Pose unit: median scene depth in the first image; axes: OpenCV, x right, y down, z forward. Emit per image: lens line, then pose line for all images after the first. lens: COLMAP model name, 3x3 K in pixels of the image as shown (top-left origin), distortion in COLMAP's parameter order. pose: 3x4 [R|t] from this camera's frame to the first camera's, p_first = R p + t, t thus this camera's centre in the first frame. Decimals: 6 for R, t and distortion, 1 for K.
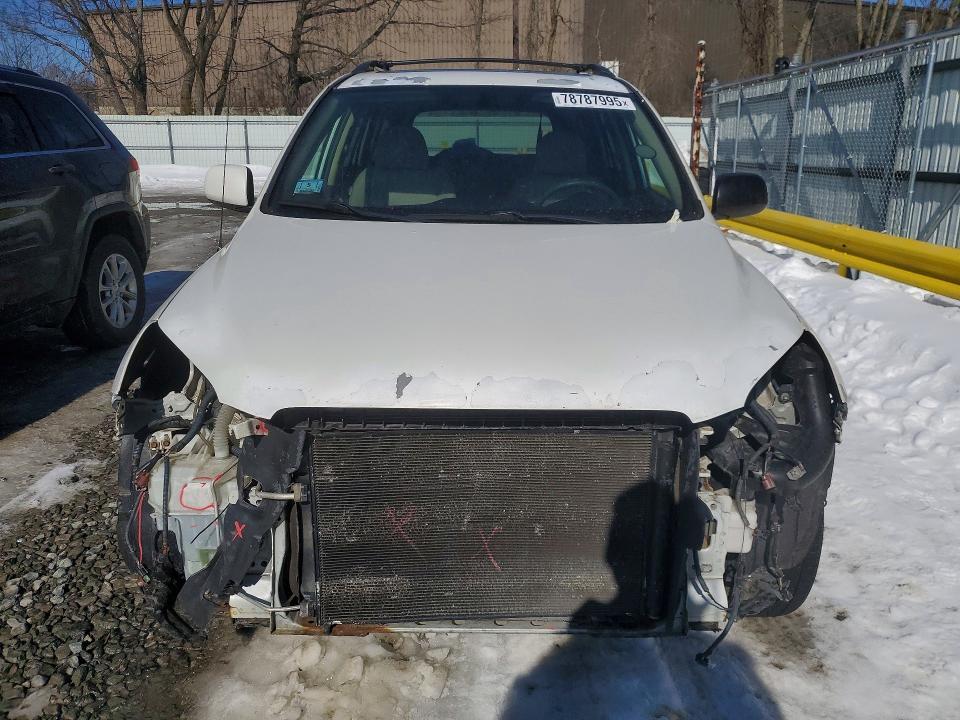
lens RADIAL K [[747.5, 0, 479.7], [0, 747.5, 354.7], [0, 0, 1]] dist [0.004311, 0.004955]
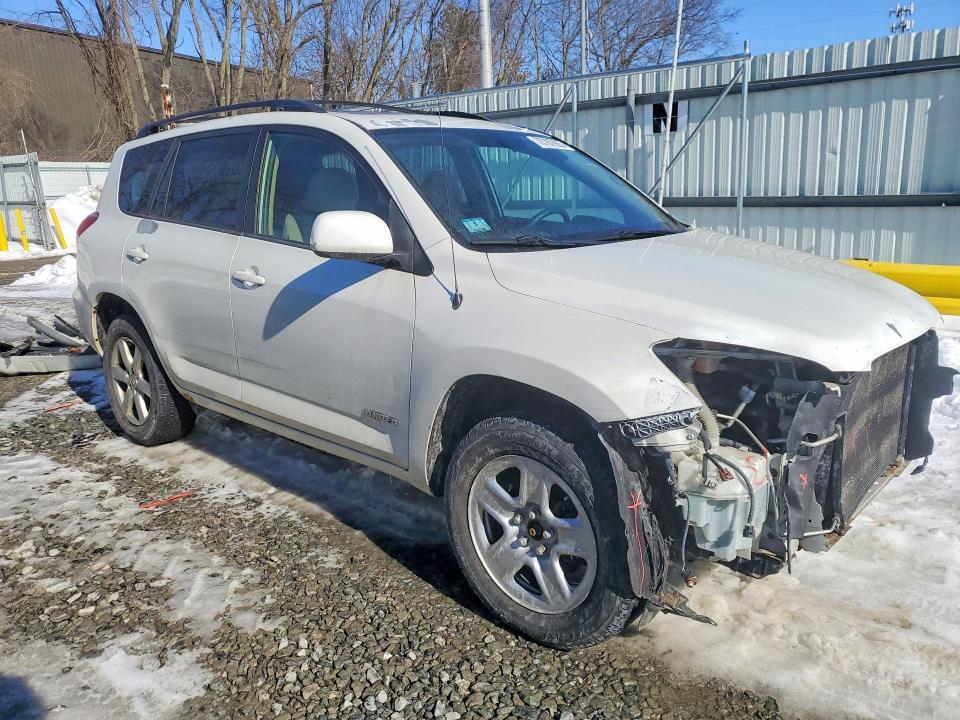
lens RADIAL K [[747.5, 0, 479.1], [0, 747.5, 357.1], [0, 0, 1]] dist [0.004311, 0.004955]
pose [[0.704516, -0.206651, 0.678935, -0.710591], [0.240520, 0.969576, 0.045532, -0.070943], [-0.667688, 0.131220, 0.732786, 0.208791]]
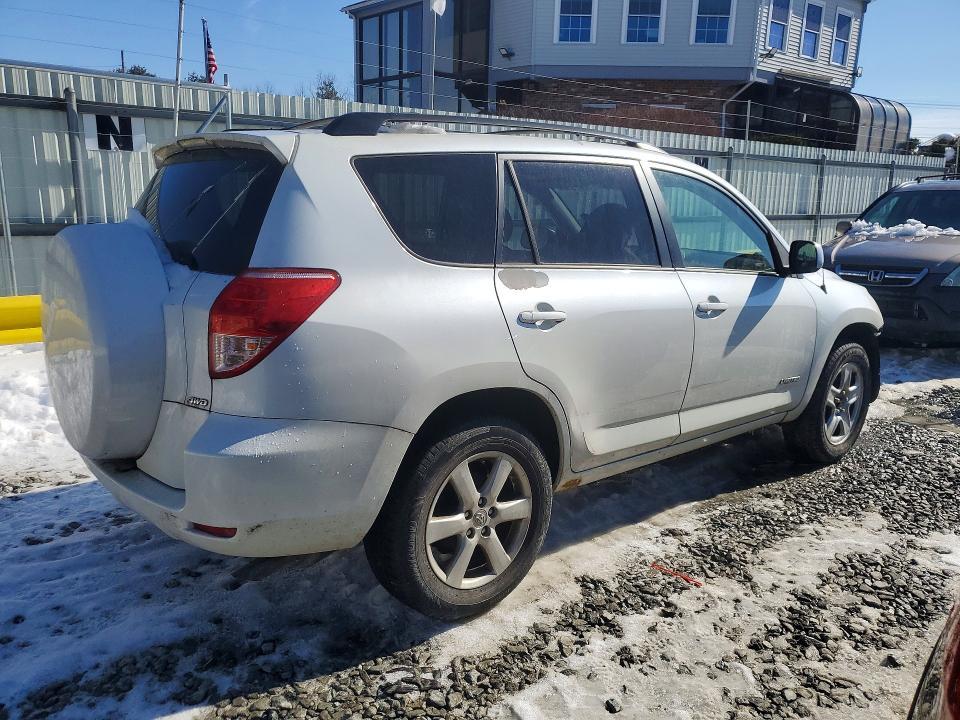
lens RADIAL K [[747.5, 0, 476.1], [0, 747.5, 360.3], [0, 0, 1]] dist [0.004311, 0.004955]
pose [[-0.611446, -0.209264, 0.763113, -0.845987], [0.177693, 0.903453, 0.390125, -0.563618], [-0.771076, 0.374140, -0.515228, 1.813789]]
